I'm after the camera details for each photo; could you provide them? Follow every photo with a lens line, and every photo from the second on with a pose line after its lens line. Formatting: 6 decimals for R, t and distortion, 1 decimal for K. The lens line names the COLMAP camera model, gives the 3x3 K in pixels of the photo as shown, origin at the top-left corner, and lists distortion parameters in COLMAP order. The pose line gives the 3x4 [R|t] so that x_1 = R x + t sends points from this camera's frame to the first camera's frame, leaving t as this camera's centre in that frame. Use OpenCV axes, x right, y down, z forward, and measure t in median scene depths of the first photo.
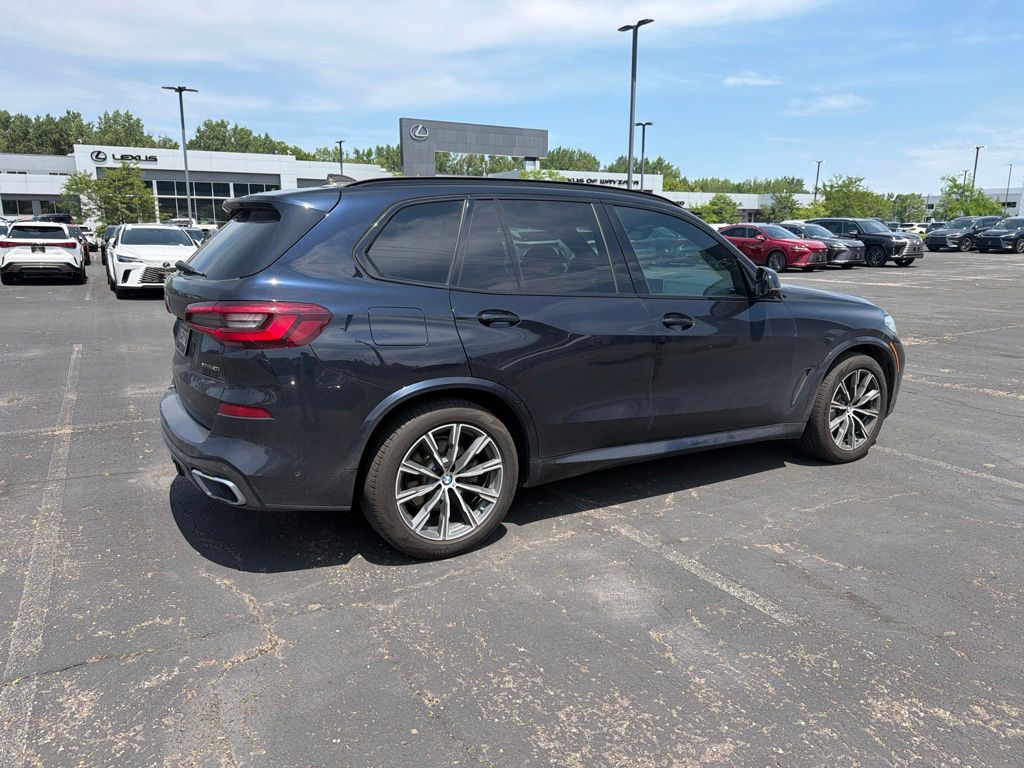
lens RADIAL K [[720.2, 0, 518.0], [0, 720.2, 394.4], [0, 0, 1]] dist [0.038069, -0.049534]
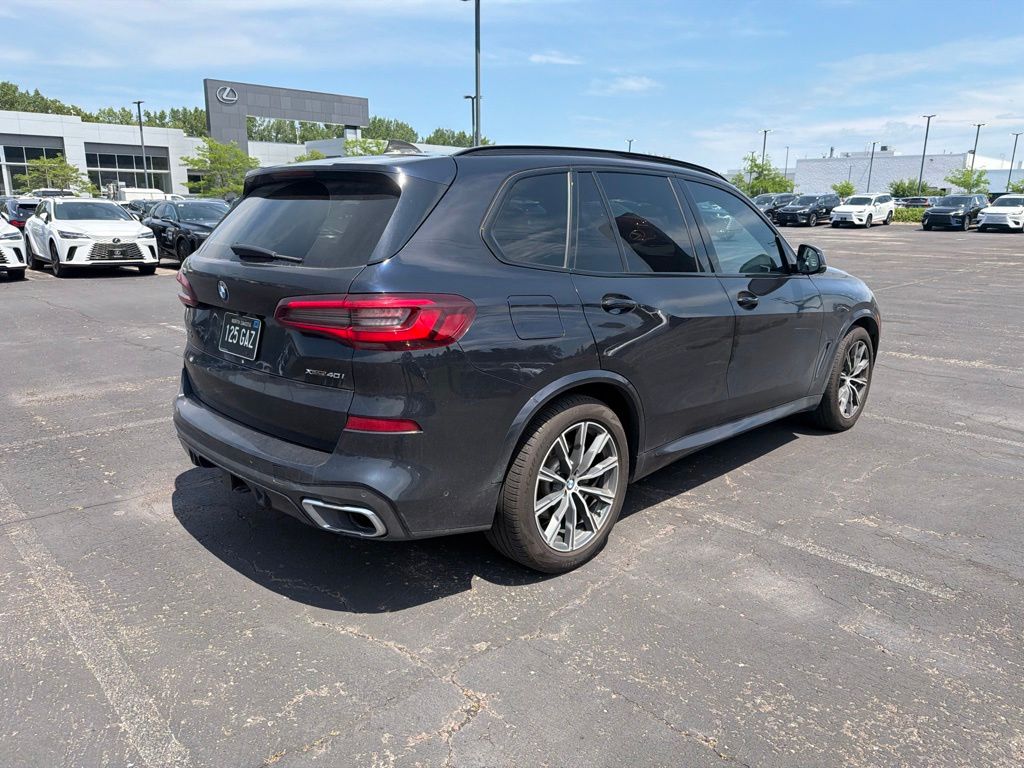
lens RADIAL K [[720.2, 0, 518.8], [0, 720.2, 386.7], [0, 0, 1]] dist [0.038069, -0.049534]
pose [[0.969603, -0.053544, 0.238752, -0.280204], [0.047575, 0.998396, 0.030698, -0.025613], [-0.240012, -0.018406, 0.970595, 0.105885]]
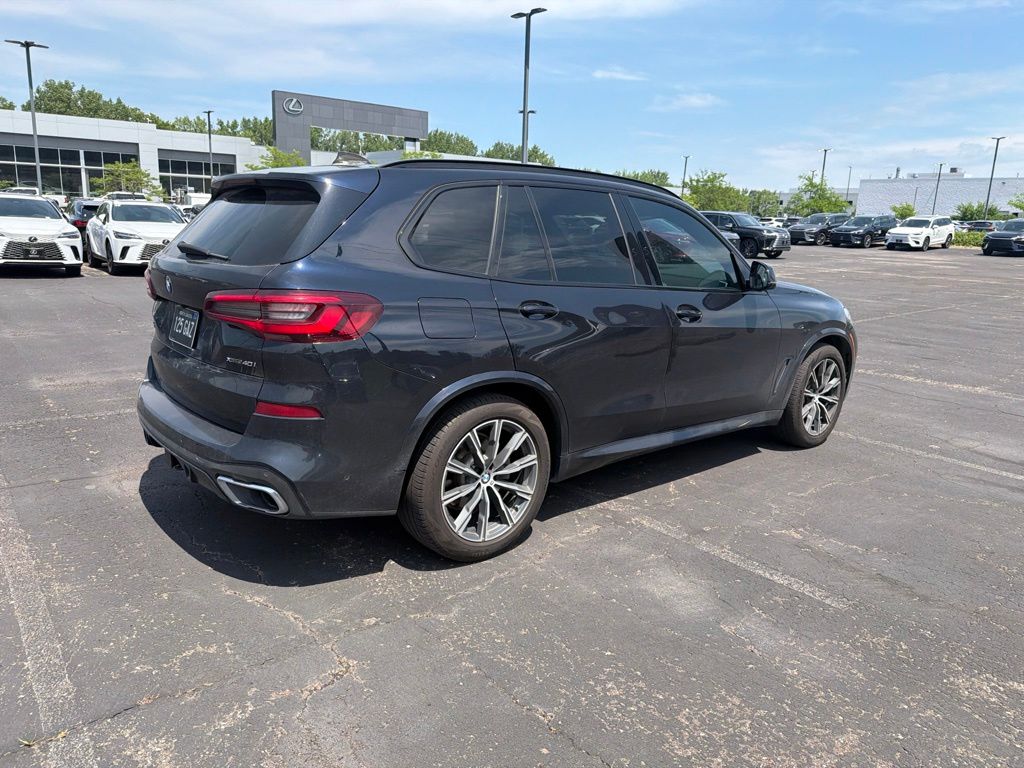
lens RADIAL K [[720.2, 0, 518.8], [0, 720.2, 382.2], [0, 0, 1]] dist [0.038069, -0.049534]
pose [[0.985207, -0.007937, 0.171184, -0.164573], [0.007024, 0.999958, 0.005937, -0.010537], [-0.171224, -0.004647, 0.985221, 0.038283]]
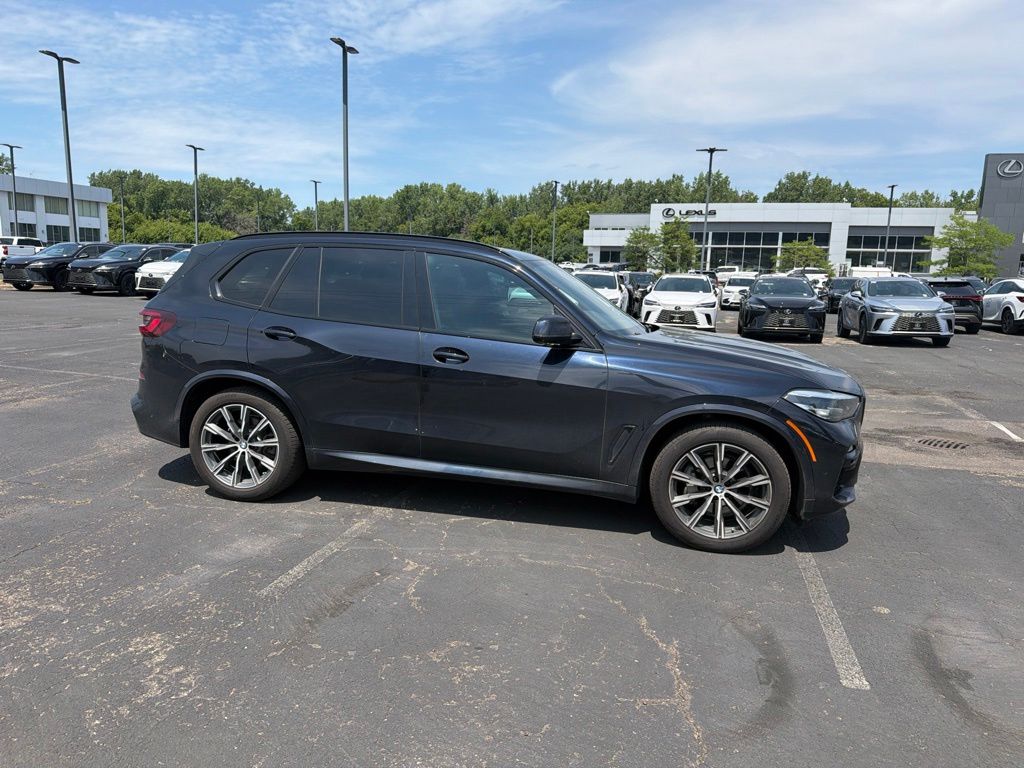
lens RADIAL K [[720.2, 0, 511.9], [0, 720.2, 398.7], [0, 0, 1]] dist [0.038069, -0.049534]
pose [[0.721860, 0.132509, -0.679235, 0.925245], [-0.171809, 0.985084, 0.009585, -0.055552], [0.670373, 0.109780, 0.733859, 0.231334]]
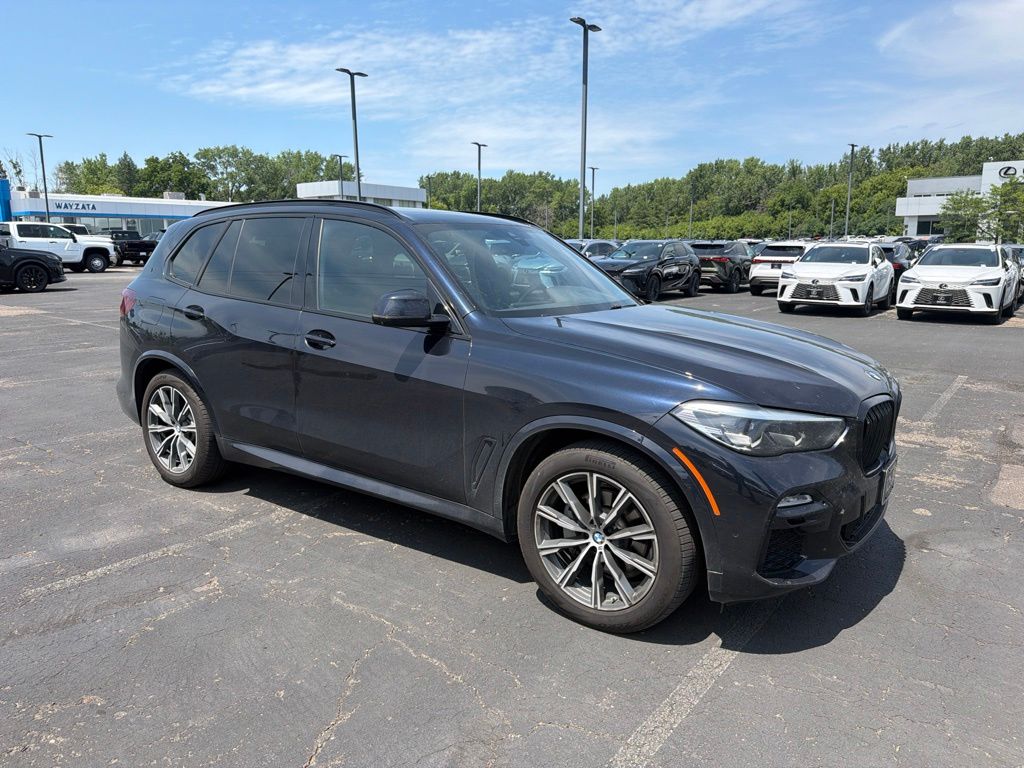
lens RADIAL K [[720.2, 0, 509.5], [0, 720.2, 383.3], [0, 0, 1]] dist [0.038069, -0.049534]
pose [[0.393584, 0.157592, -0.905680, 1.036186], [-0.193971, 0.977252, 0.085751, -0.153493], [0.898592, 0.141925, 0.415199, 0.741266]]
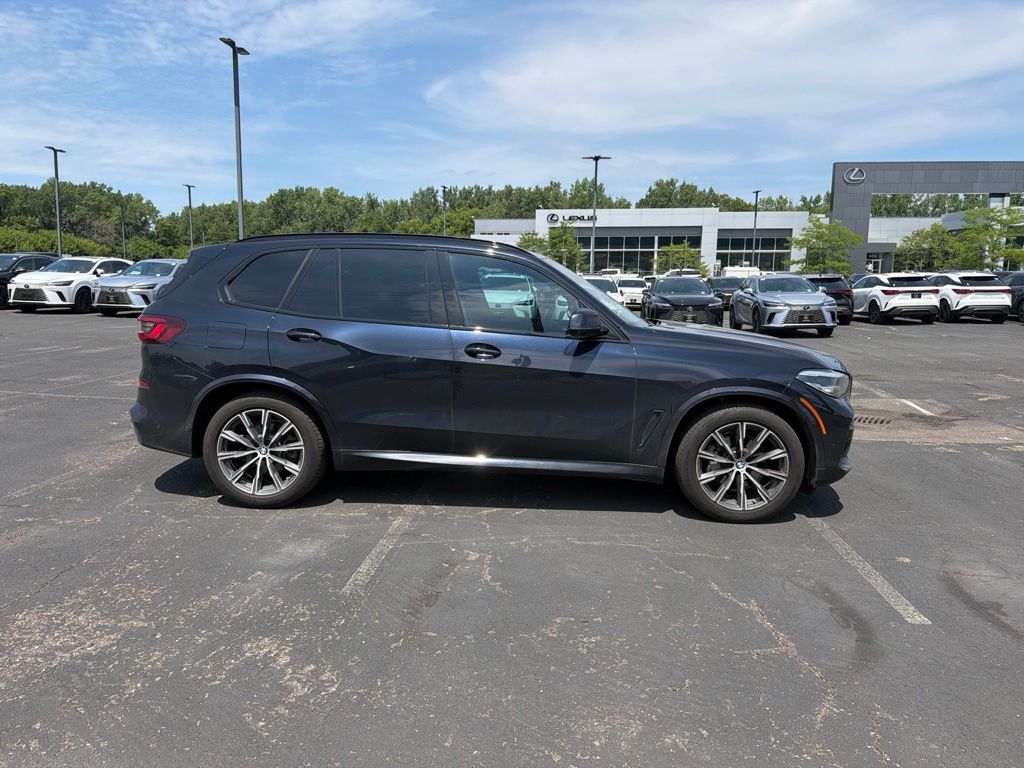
lens RADIAL K [[720.2, 0, 514.1], [0, 720.2, 389.4], [0, 0, 1]] dist [0.038069, -0.049534]
pose [[0.825675, 0.086815, -0.557426, 0.795397], [-0.126495, 0.991419, -0.032962, -0.009207], [0.549782, 0.097727, 0.829572, 0.082070]]
